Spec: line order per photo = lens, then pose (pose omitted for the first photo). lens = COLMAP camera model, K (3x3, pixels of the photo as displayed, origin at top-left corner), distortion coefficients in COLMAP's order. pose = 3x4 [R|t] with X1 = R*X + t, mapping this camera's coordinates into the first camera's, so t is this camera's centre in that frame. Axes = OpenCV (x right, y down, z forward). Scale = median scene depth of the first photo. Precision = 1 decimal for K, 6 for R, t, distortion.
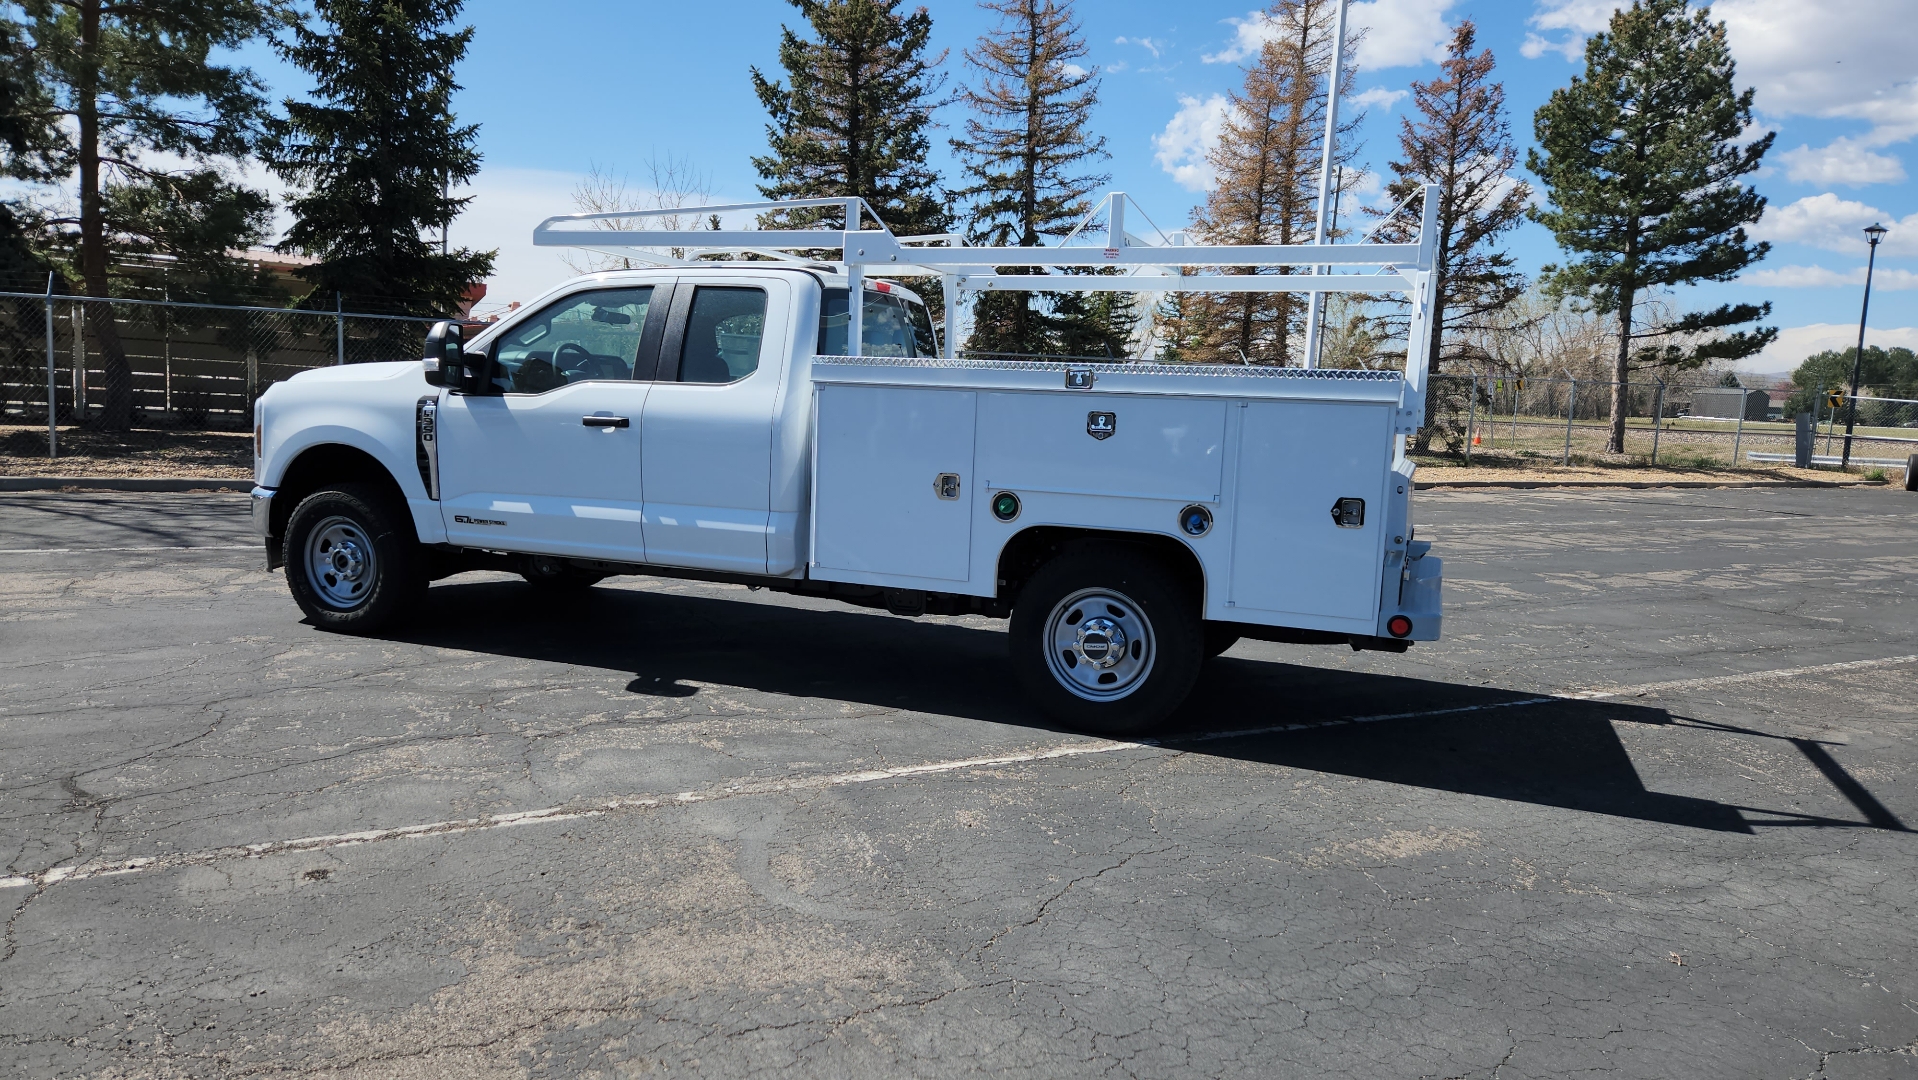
lens RADIAL K [[1286.8, 0, 943.4], [0, 1286.8, 535.9], [0, 0, 1]] dist [0.082426, -0.070405]
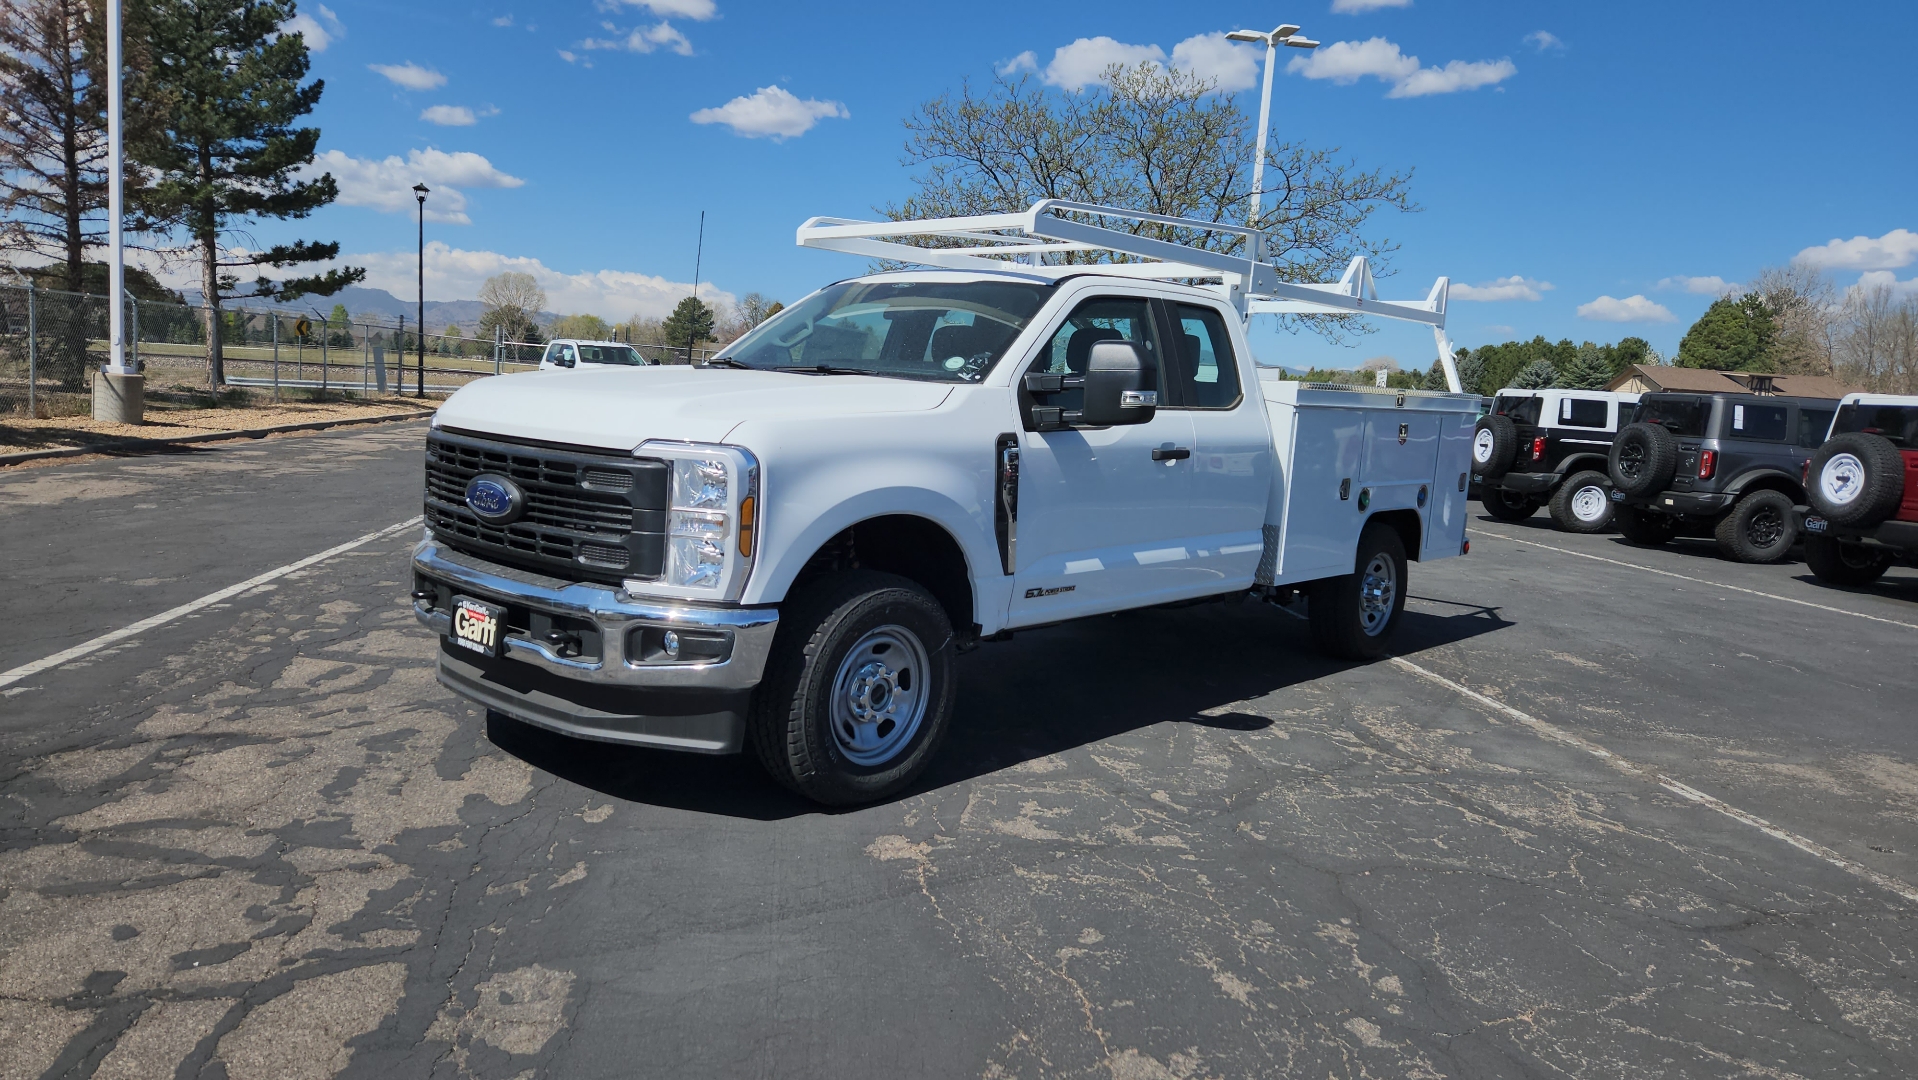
lens RADIAL K [[1271.1, 0, 929.9], [0, 1271.1, 550.2], [0, 0, 1]] dist [0.075317, -0.057707]
pose [[0.362945, -0.140090, 0.921220, -1.076420], [0.065302, 0.990027, 0.124826, -0.135171], [-0.929520, 0.014852, 0.368473, 0.778295]]
